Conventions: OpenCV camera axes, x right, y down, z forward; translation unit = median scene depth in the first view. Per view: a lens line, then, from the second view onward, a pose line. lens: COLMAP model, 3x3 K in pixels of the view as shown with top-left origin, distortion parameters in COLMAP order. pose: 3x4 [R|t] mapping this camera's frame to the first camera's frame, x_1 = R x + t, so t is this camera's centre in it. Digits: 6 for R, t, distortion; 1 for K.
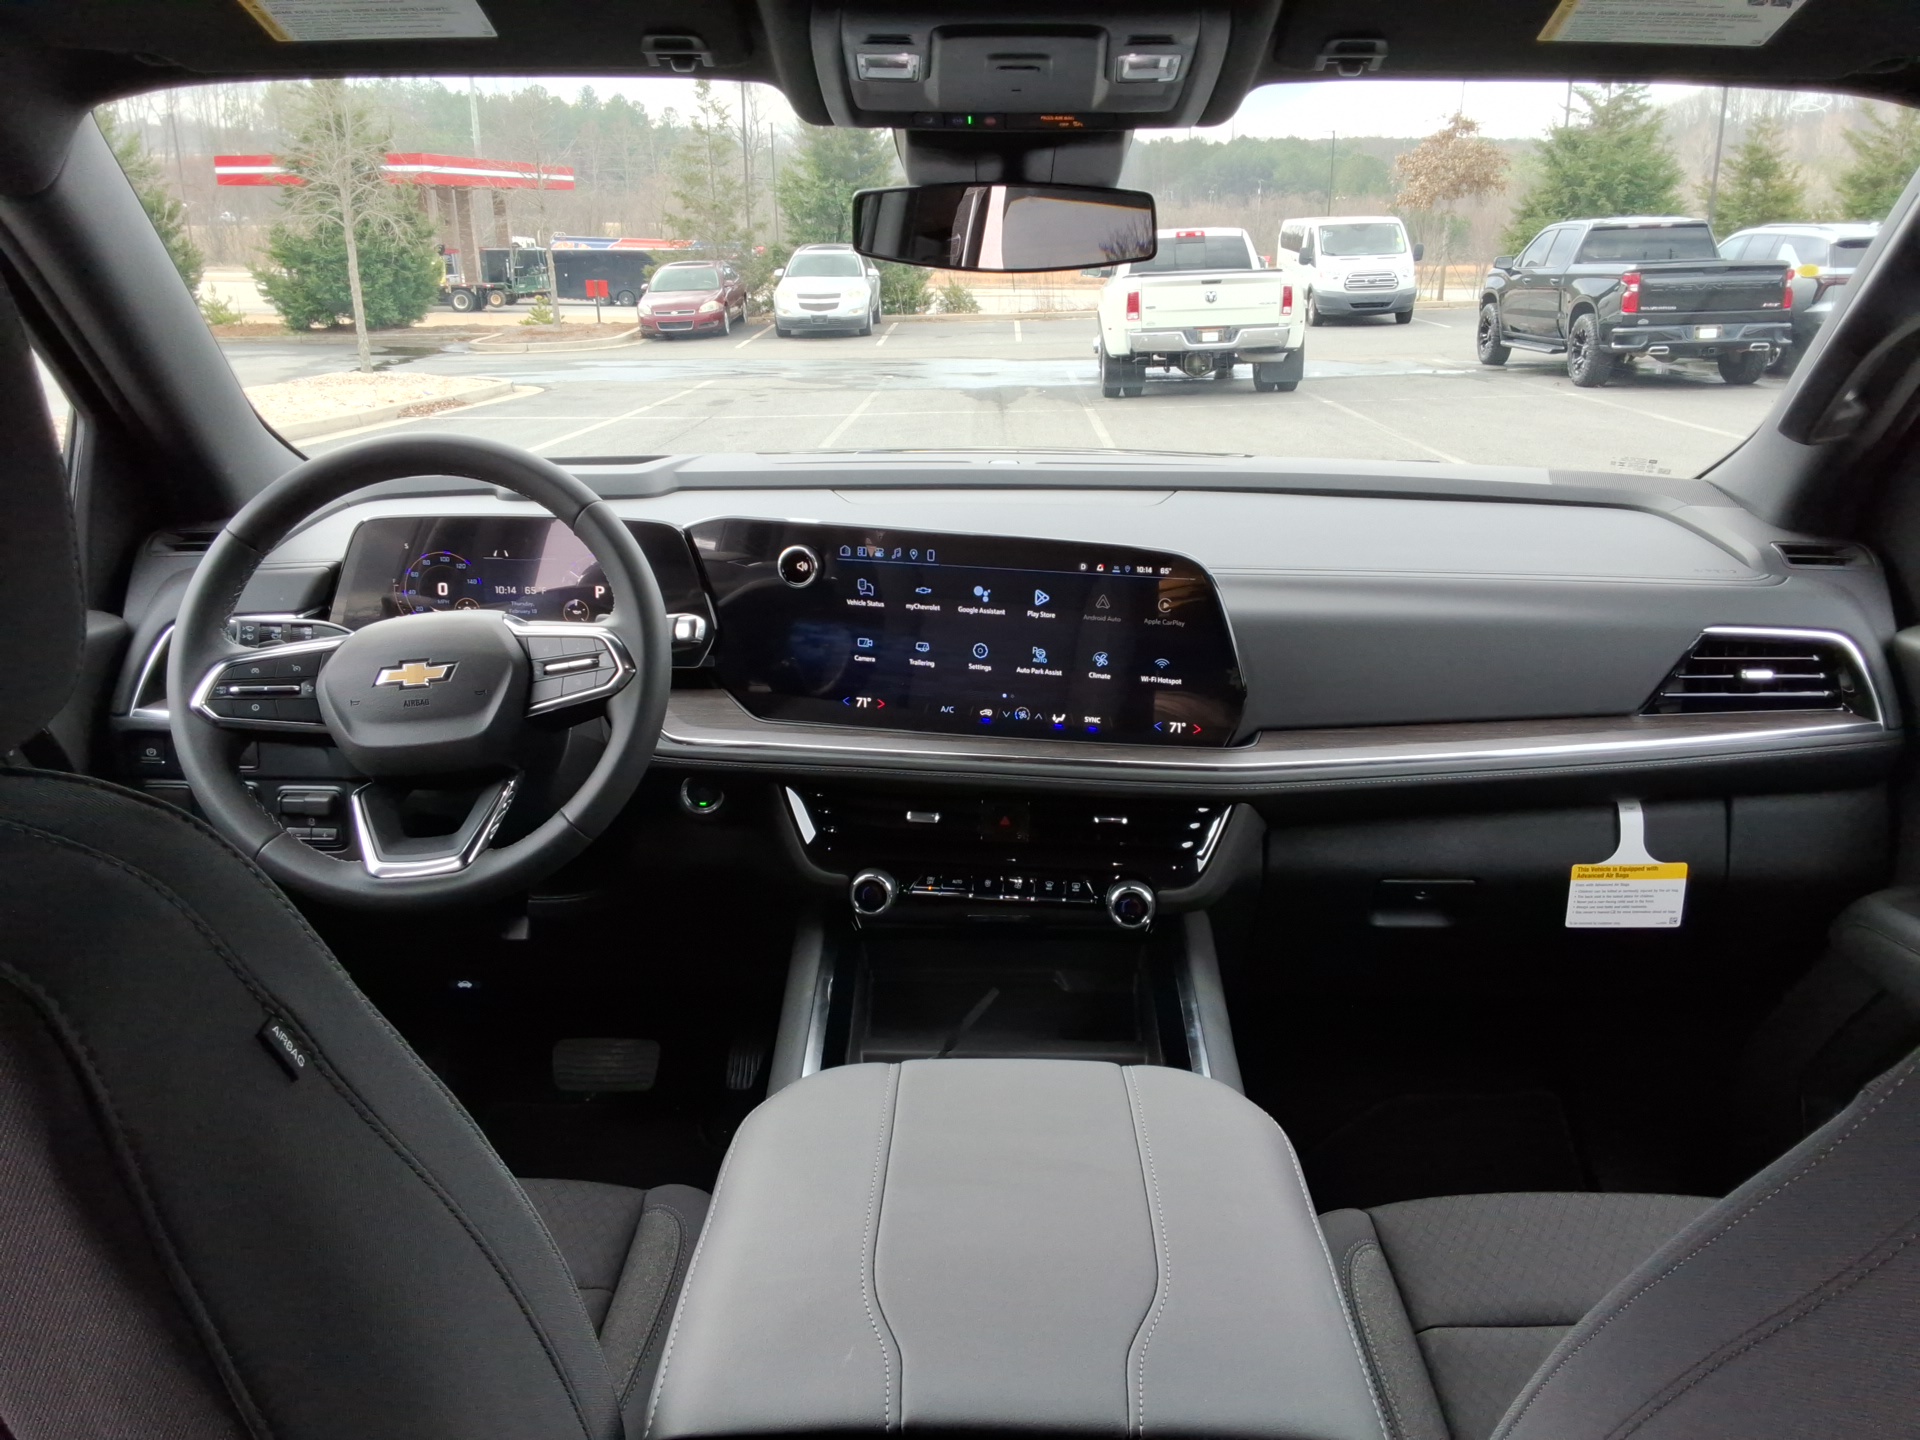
lens RADIAL K [[1541.2, 0, 982.8], [0, 1541.2, 709.1], [0, 0, 1]] dist [0.111328, -0.178547]
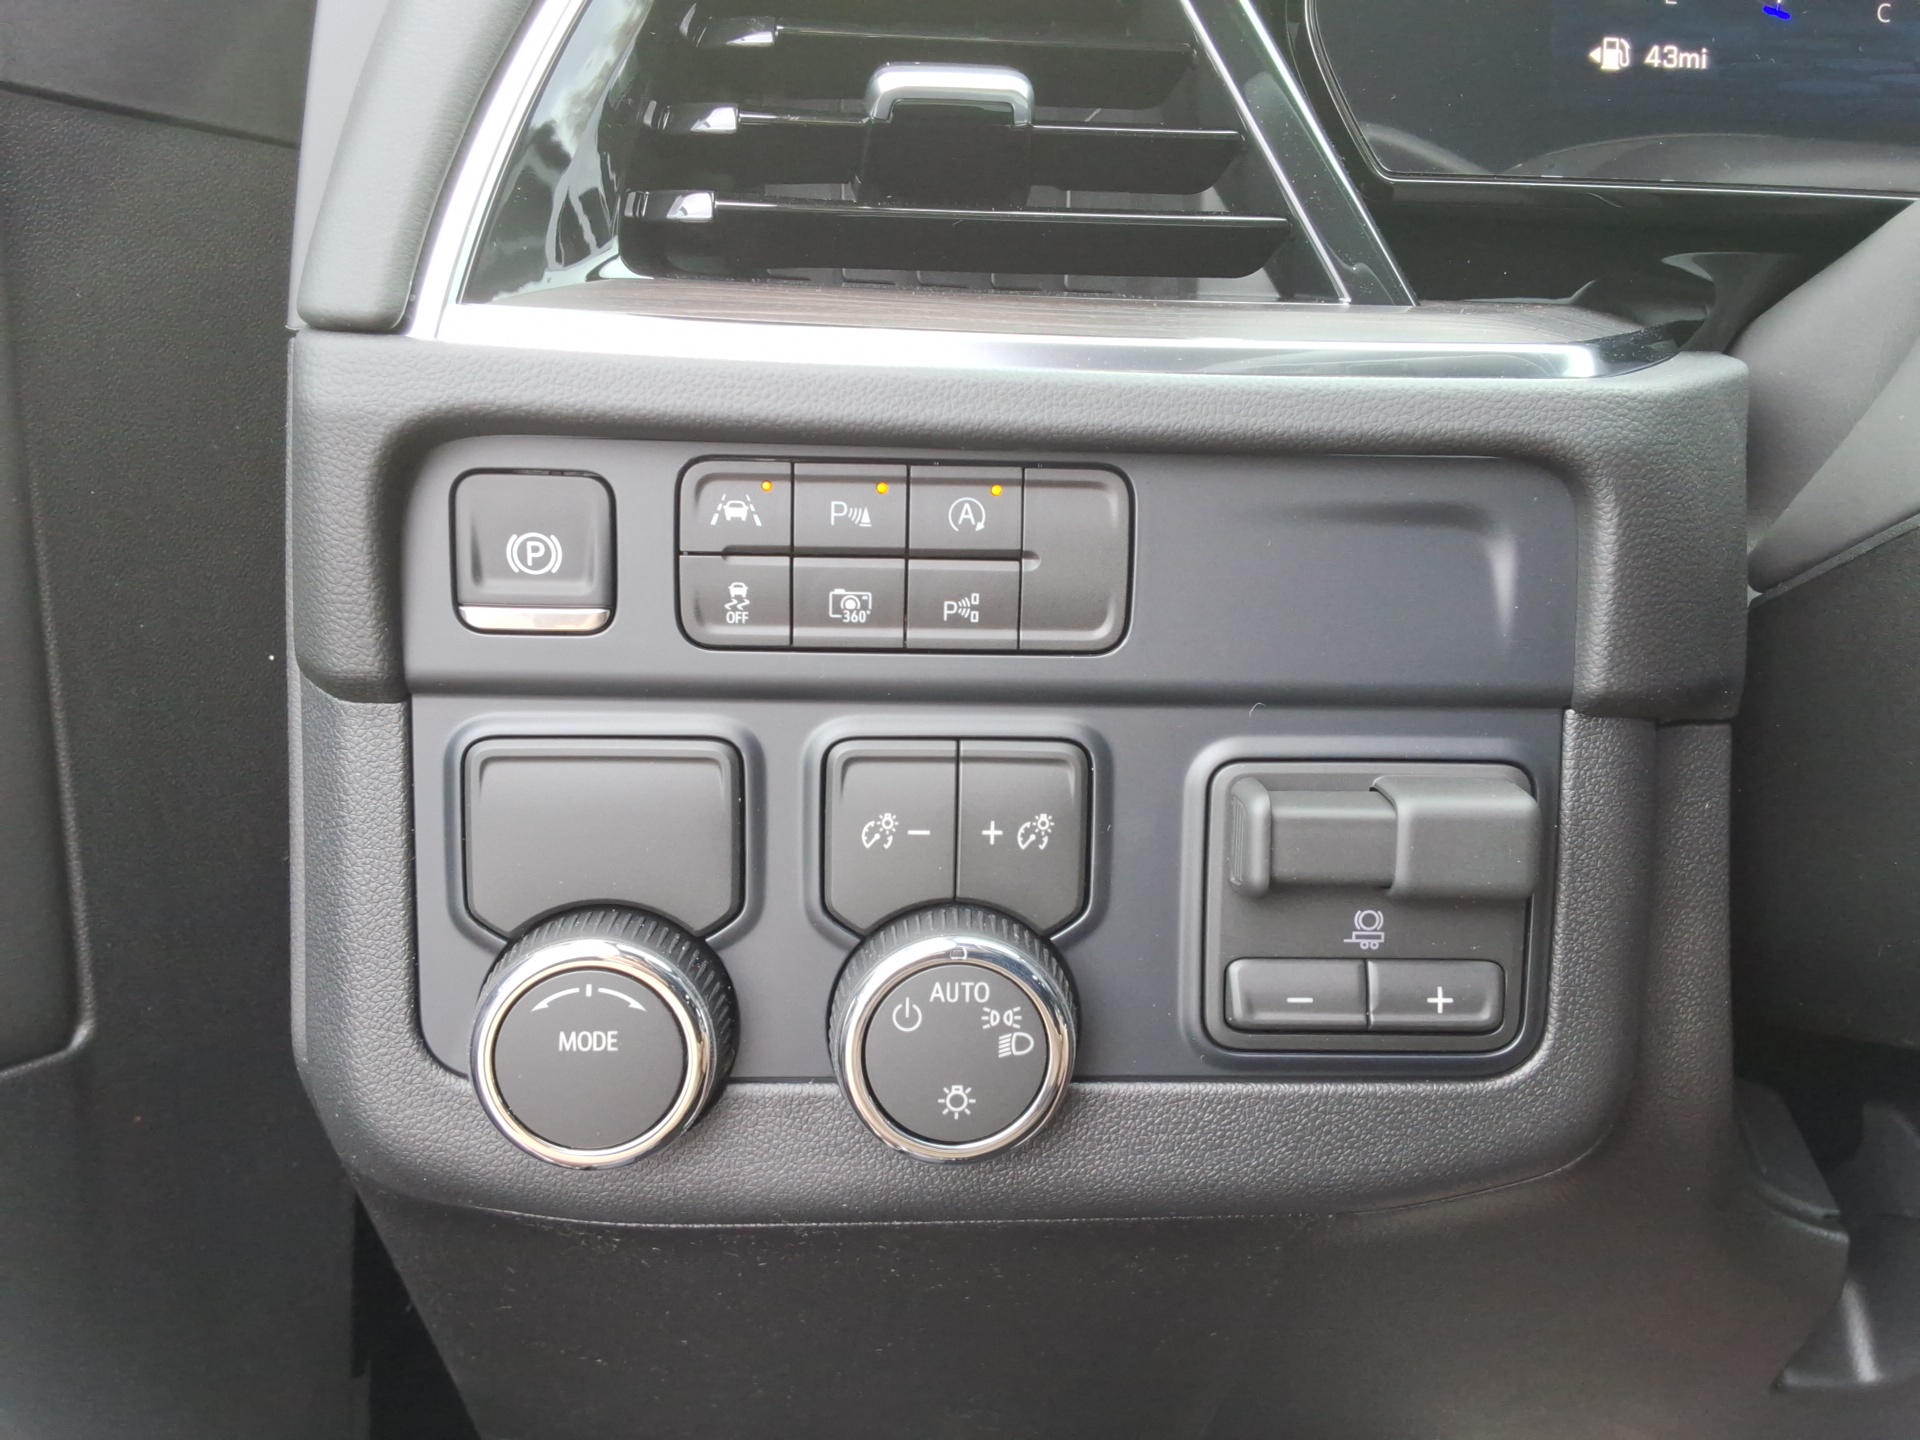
lens RADIAL K [[1541.2, 0, 954.0], [0, 1541.2, 722.4], [0, 0, 1]] dist [0.111328, -0.178547]
pose [[0.996341, -0.004490, 0.085346, -0.485357], [0.008725, 0.998745, -0.049314, 0.054880], [-0.085017, 0.049878, 0.995130, 0.797870]]
